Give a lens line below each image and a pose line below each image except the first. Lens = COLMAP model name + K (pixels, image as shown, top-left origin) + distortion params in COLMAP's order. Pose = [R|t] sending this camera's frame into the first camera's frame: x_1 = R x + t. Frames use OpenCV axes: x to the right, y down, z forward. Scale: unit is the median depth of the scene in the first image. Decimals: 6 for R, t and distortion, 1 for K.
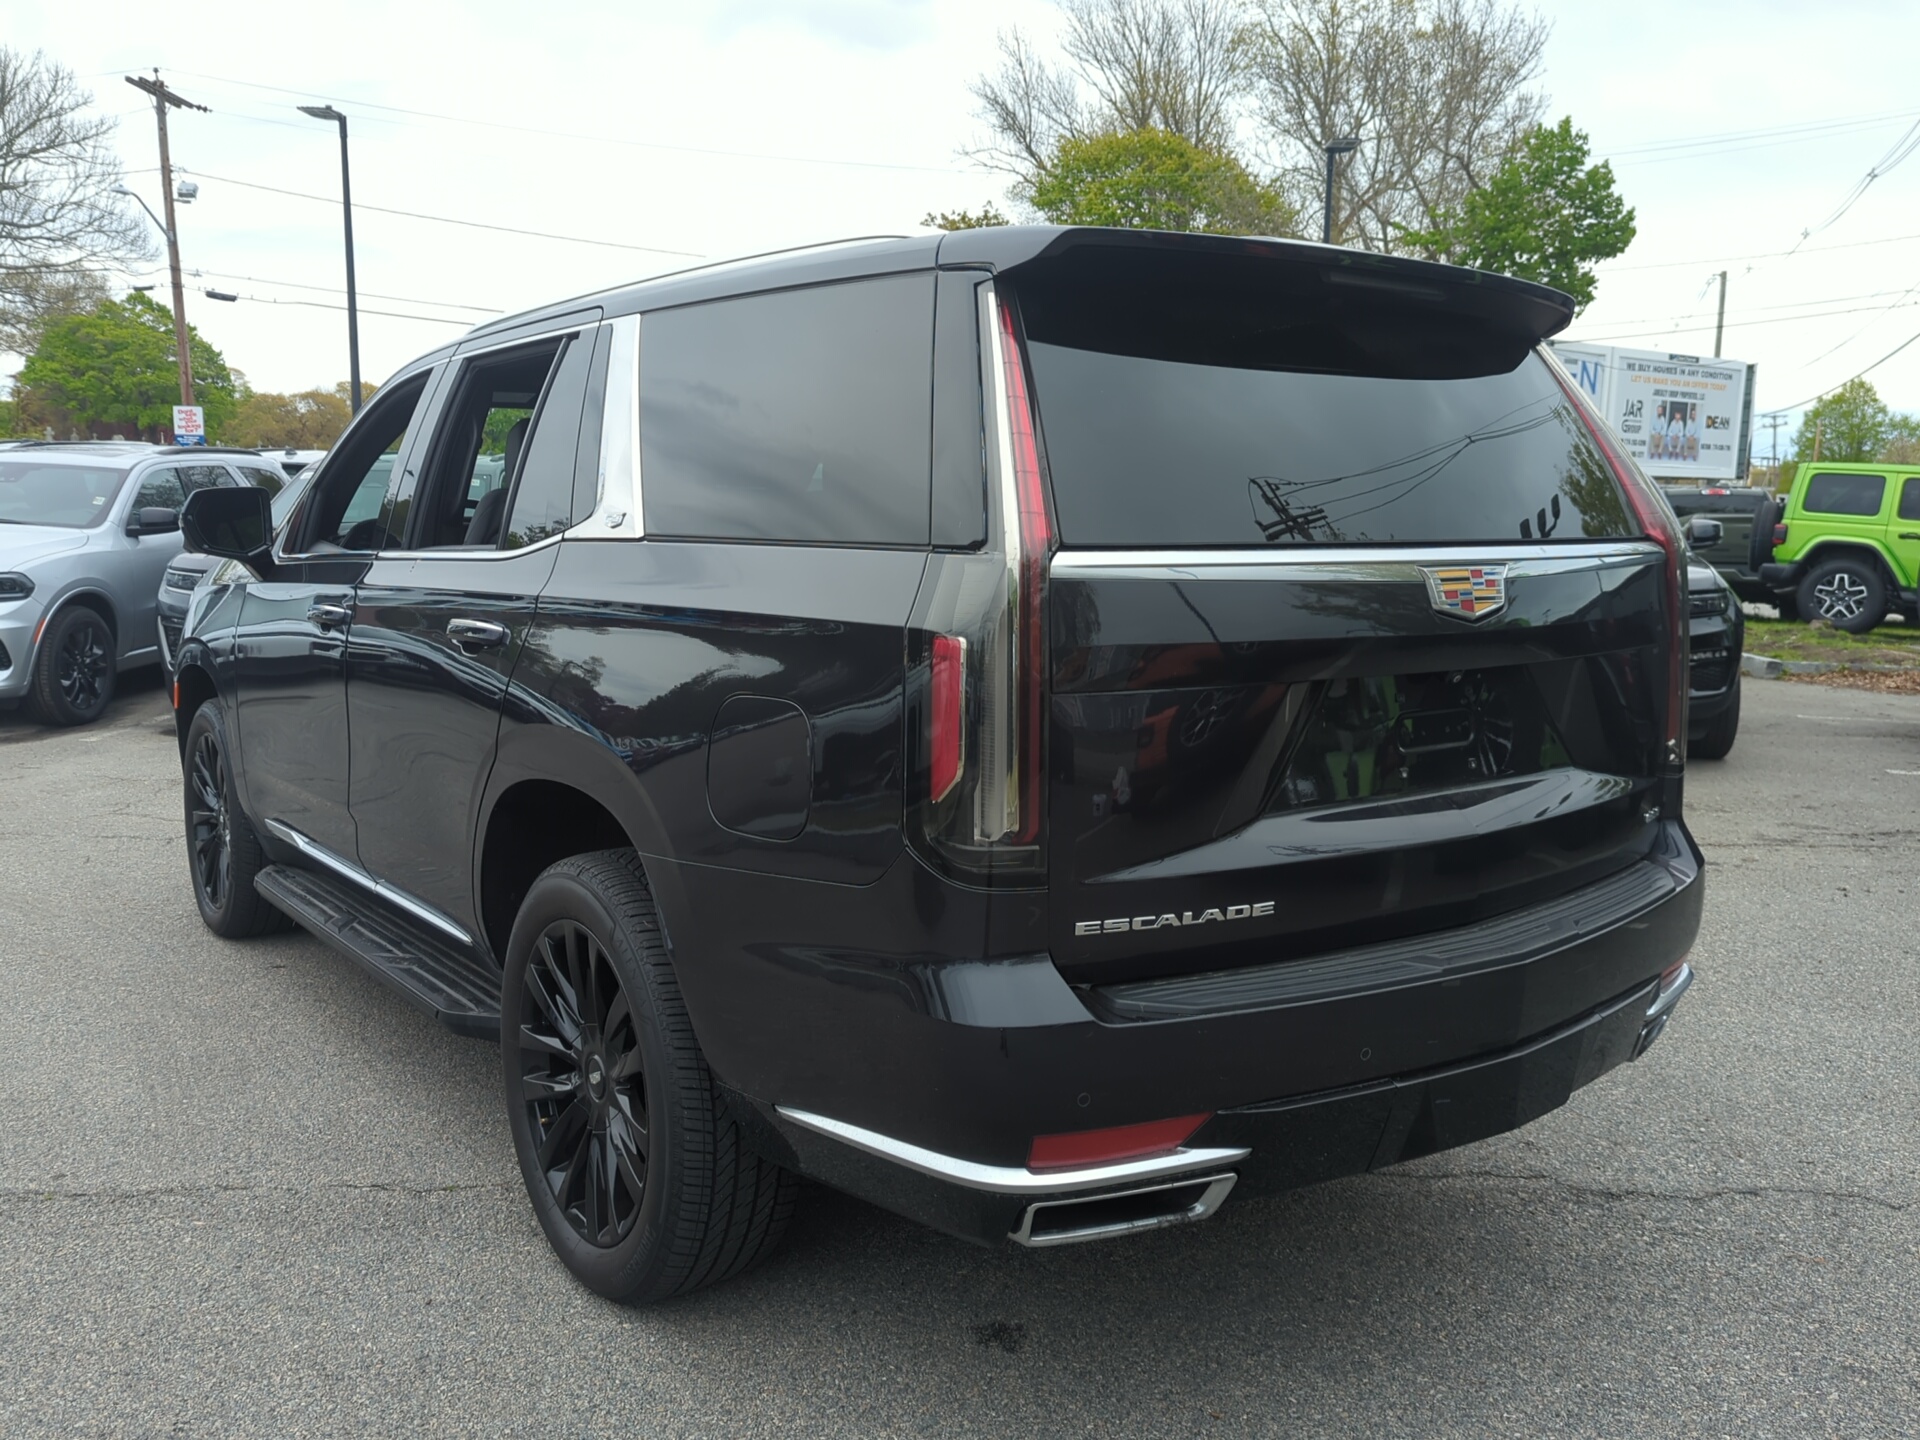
lens RADIAL K [[1549.3, 0, 979.9], [0, 1549.3, 694.4], [0, 0, 1]] dist [0.055653, -0.048826]
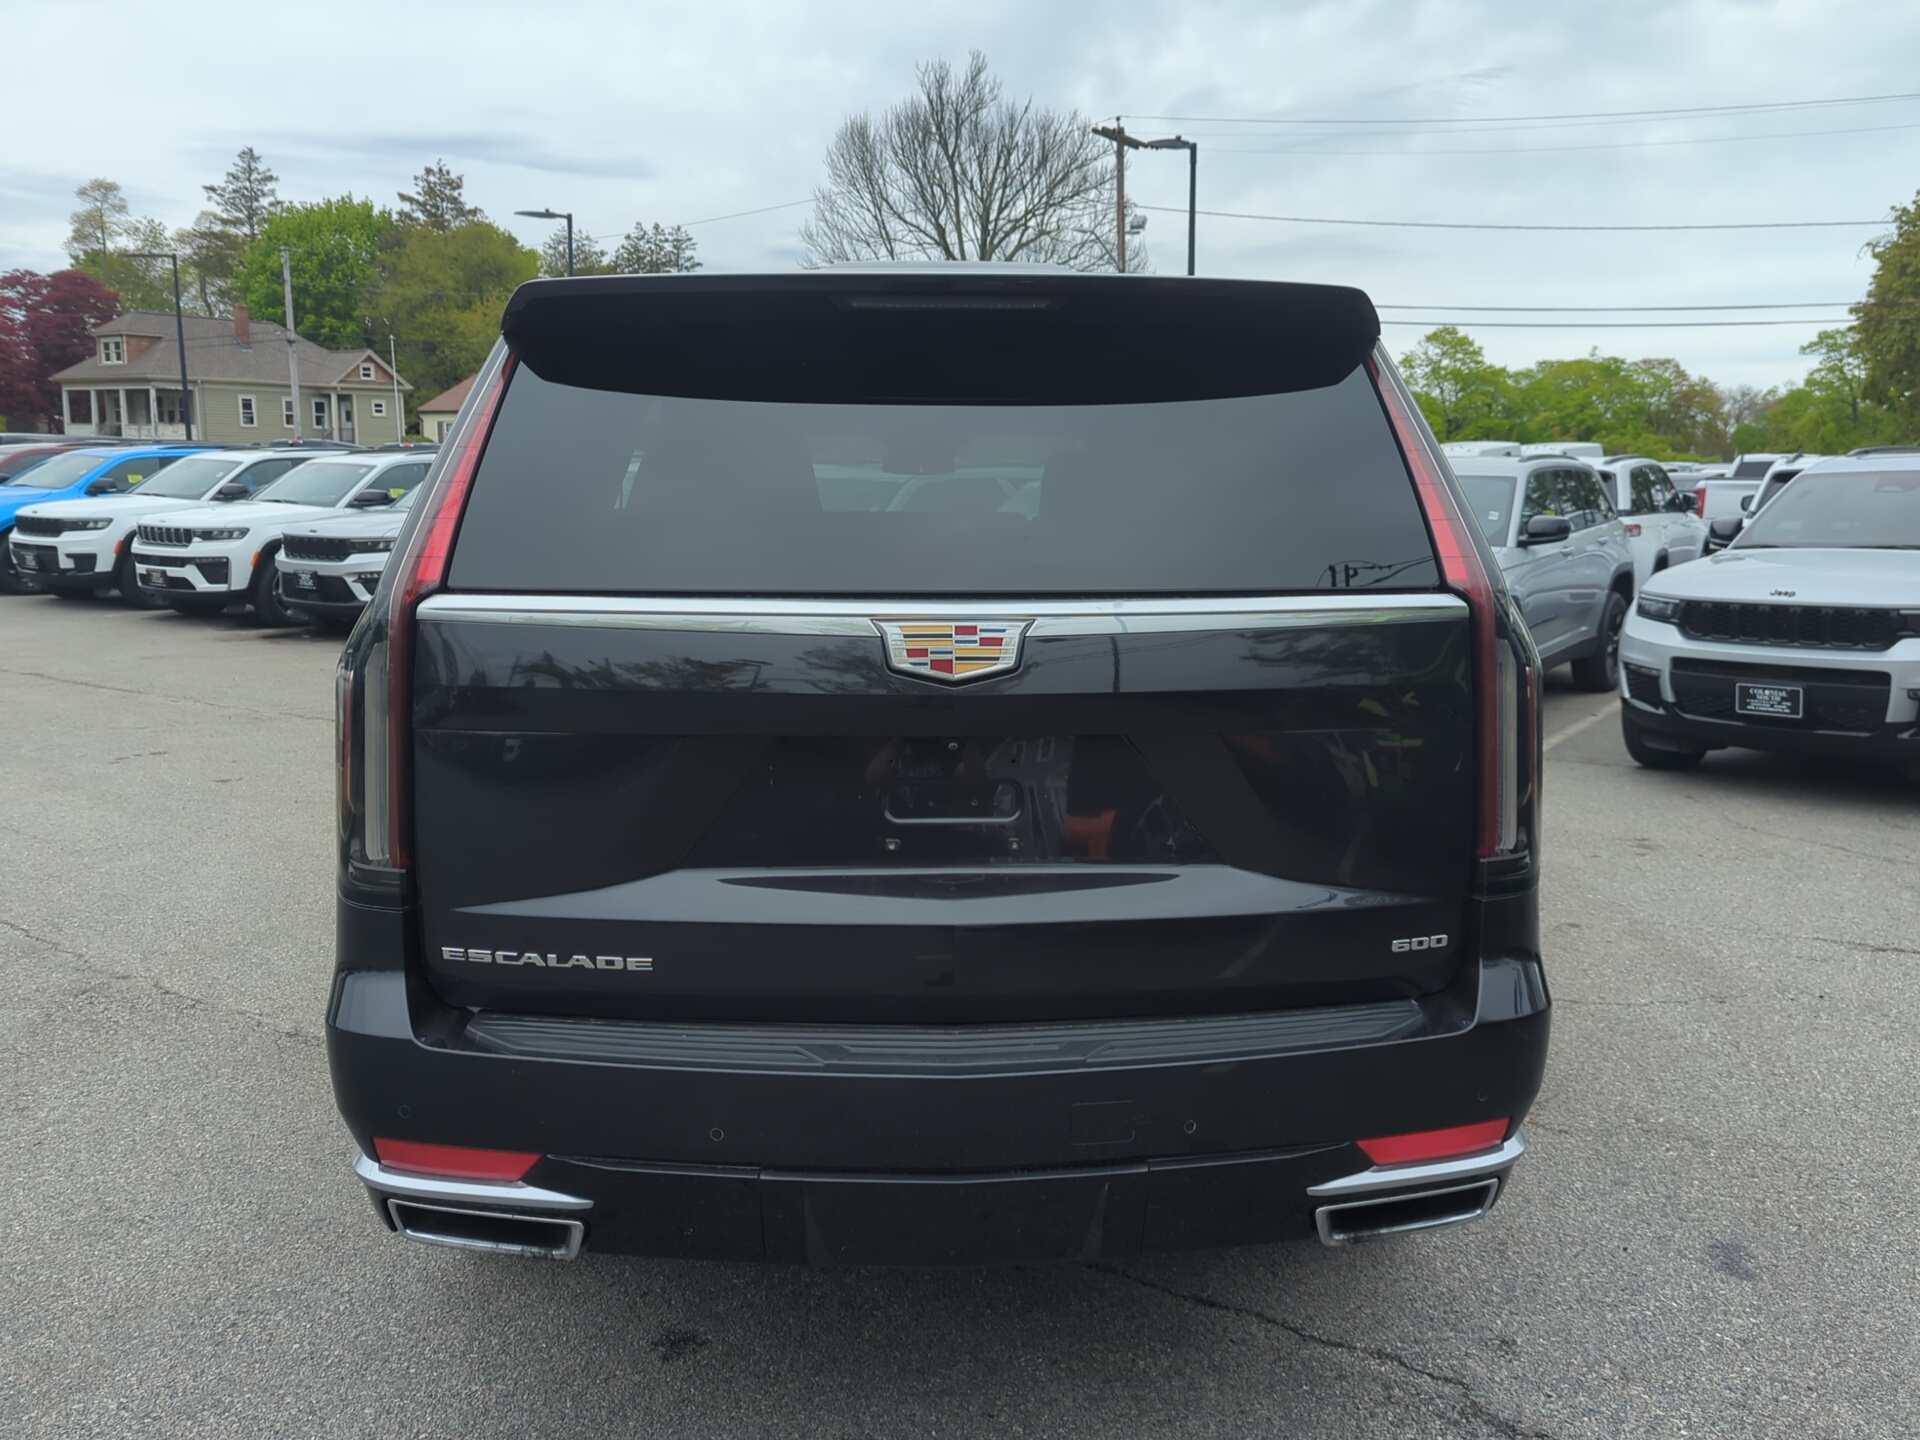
lens RADIAL K [[1557.9, 0, 976.7], [0, 1557.9, 693.8], [0, 0, 1]] dist [0.051762, -0.061149]
pose [[0.826493, 0.063963, -0.559301, 0.826809], [-0.061915, 0.997825, 0.022620, -0.062282], [0.559531, 0.015934, 0.828656, 0.274915]]
